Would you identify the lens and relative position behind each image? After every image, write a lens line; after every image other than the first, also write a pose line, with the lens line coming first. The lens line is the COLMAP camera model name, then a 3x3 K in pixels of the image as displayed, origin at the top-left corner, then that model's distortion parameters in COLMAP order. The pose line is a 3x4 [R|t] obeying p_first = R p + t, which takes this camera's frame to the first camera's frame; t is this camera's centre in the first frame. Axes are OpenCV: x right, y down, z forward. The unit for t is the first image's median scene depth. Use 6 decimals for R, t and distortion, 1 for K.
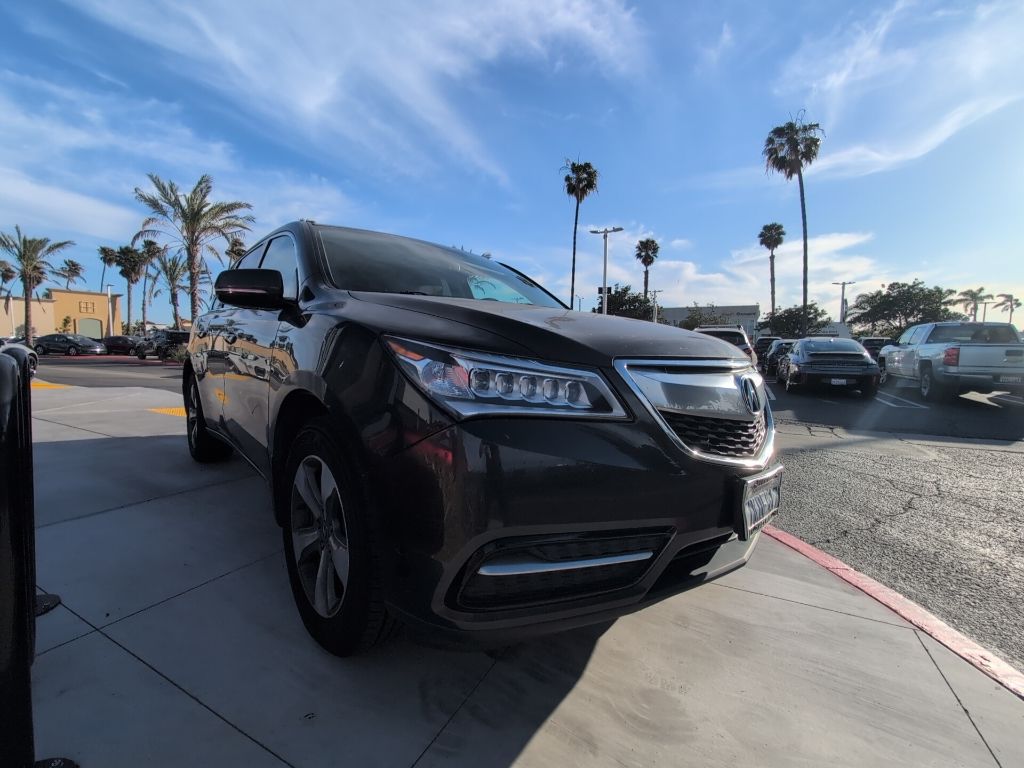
lens RADIAL K [[434.4, 0, 514.8], [0, 434.4, 382.4], [0, 0, 1]] dist [-0.001184, 0.000617]
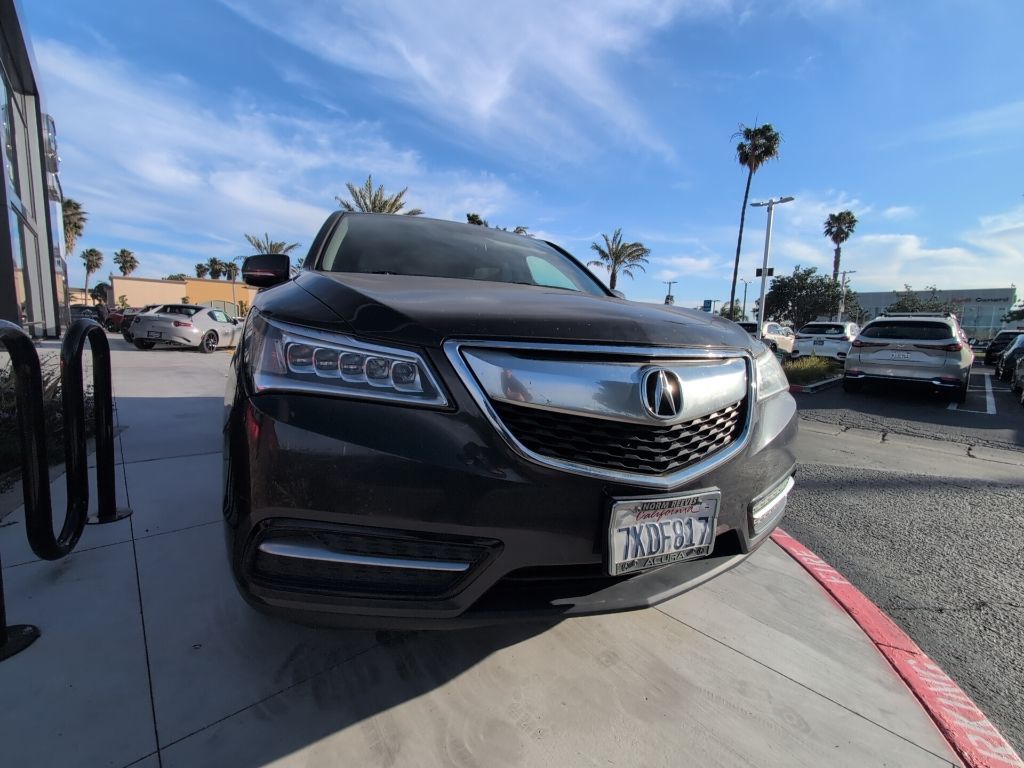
lens RADIAL K [[434.7, 0, 514.6], [0, 434.7, 382.7], [0, 0, 1]] dist [-0.001941, 0.000800]
pose [[0.941147, 0.060686, -0.332504, 0.070839], [-0.050704, 0.997967, 0.038623, -0.000600], [0.334172, -0.019491, 0.942311, 0.024599]]
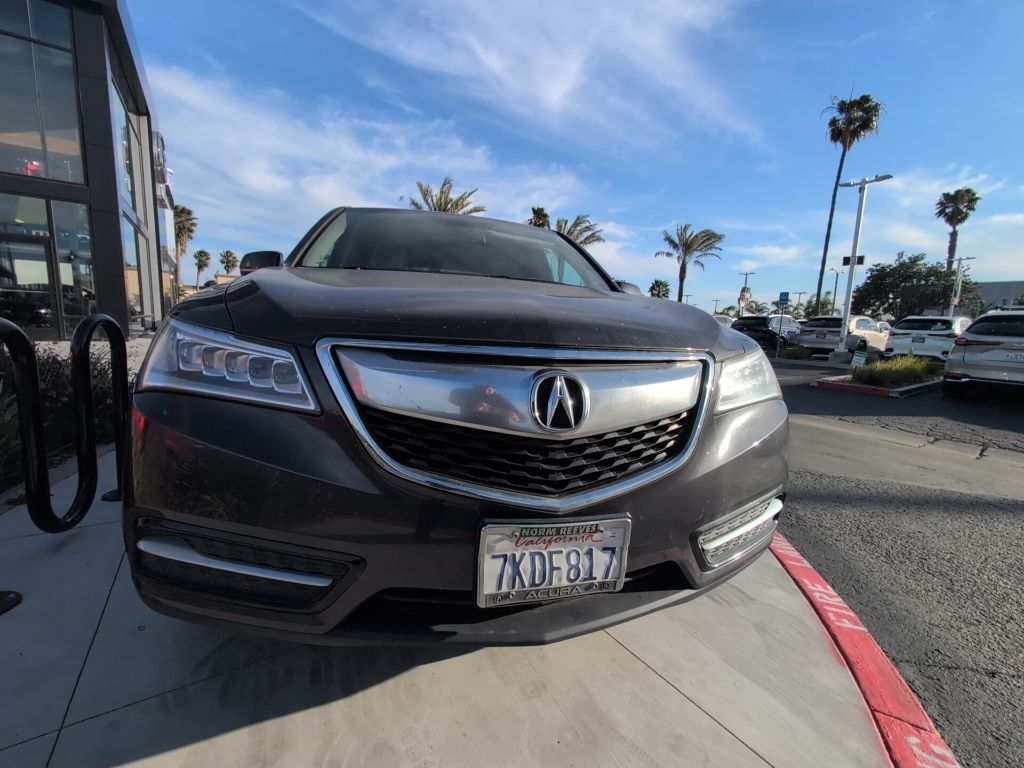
lens RADIAL K [[434.9, 0, 514.3], [0, 434.9, 382.6], [0, 0, 1]] dist [-0.000550, 0.000130]
pose [[0.879941, 0.086999, -0.467050, 0.101696], [-0.066083, 0.995947, 0.061016, -0.004557], [0.470465, -0.022827, 0.882123, 0.049235]]
